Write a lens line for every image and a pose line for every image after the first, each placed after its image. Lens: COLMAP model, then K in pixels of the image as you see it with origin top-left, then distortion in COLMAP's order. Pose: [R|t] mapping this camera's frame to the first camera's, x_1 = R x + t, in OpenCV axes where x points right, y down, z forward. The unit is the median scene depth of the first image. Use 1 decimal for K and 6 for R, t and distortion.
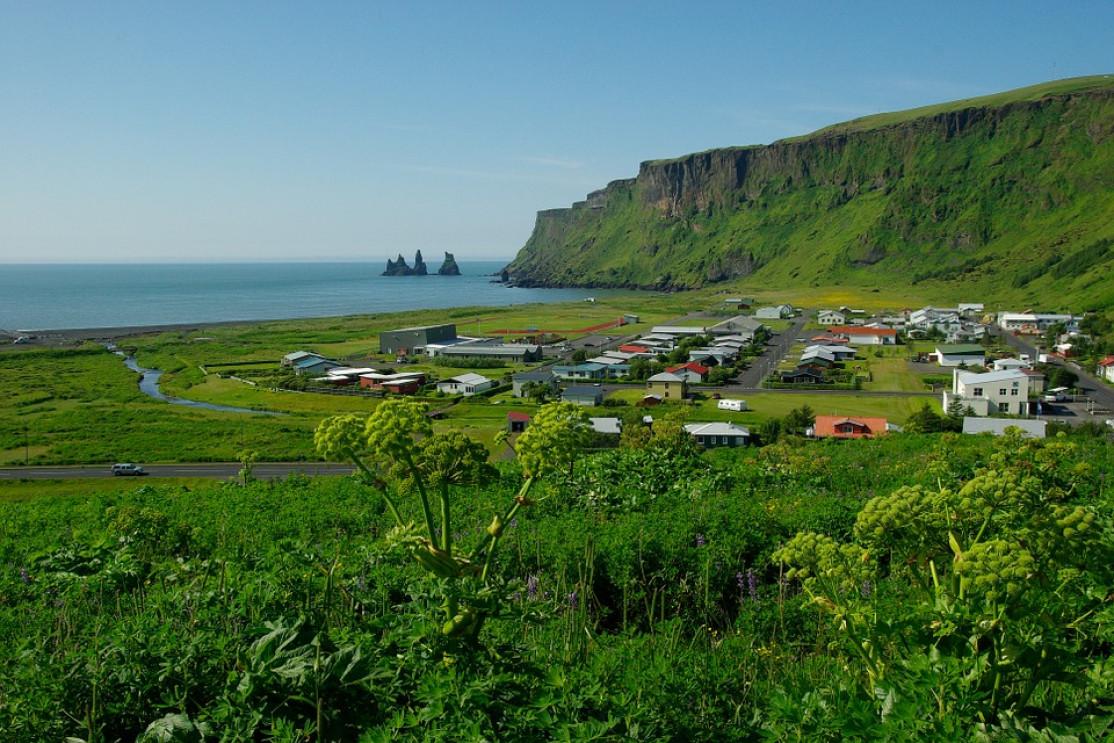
lens RADIAL K [[1081.3, 0, 561.6], [0, 1081.3, 359.9], [0, 0, 1]] dist [0.059940, 0.000000]
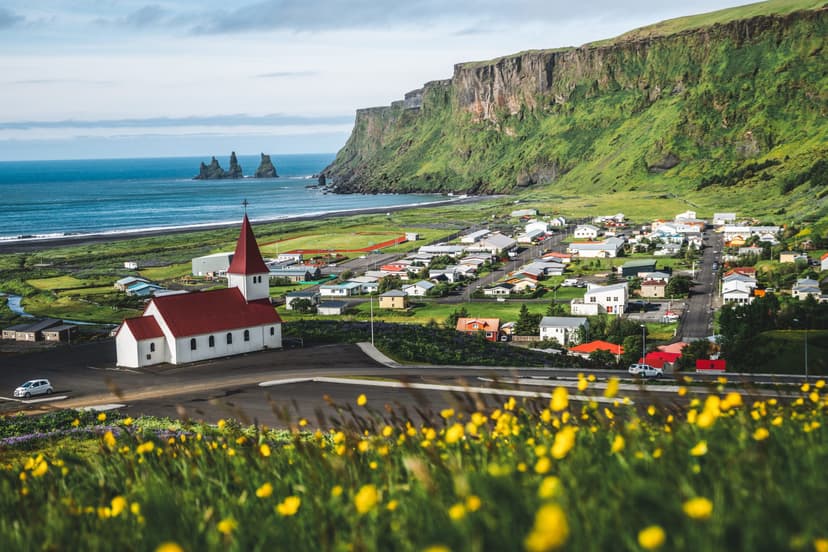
lens RADIAL K [[1234.0, 0, 398.4], [0, 1234.0, 273.2], [0, 0, 1]] dist [0.065084, 0.000000]
pose [[0.999710, -0.023639, -0.004636, 0.028346], [0.023689, 0.999660, 0.010925, -0.007065], [0.004376, -0.011032, 0.999930, -0.157161]]
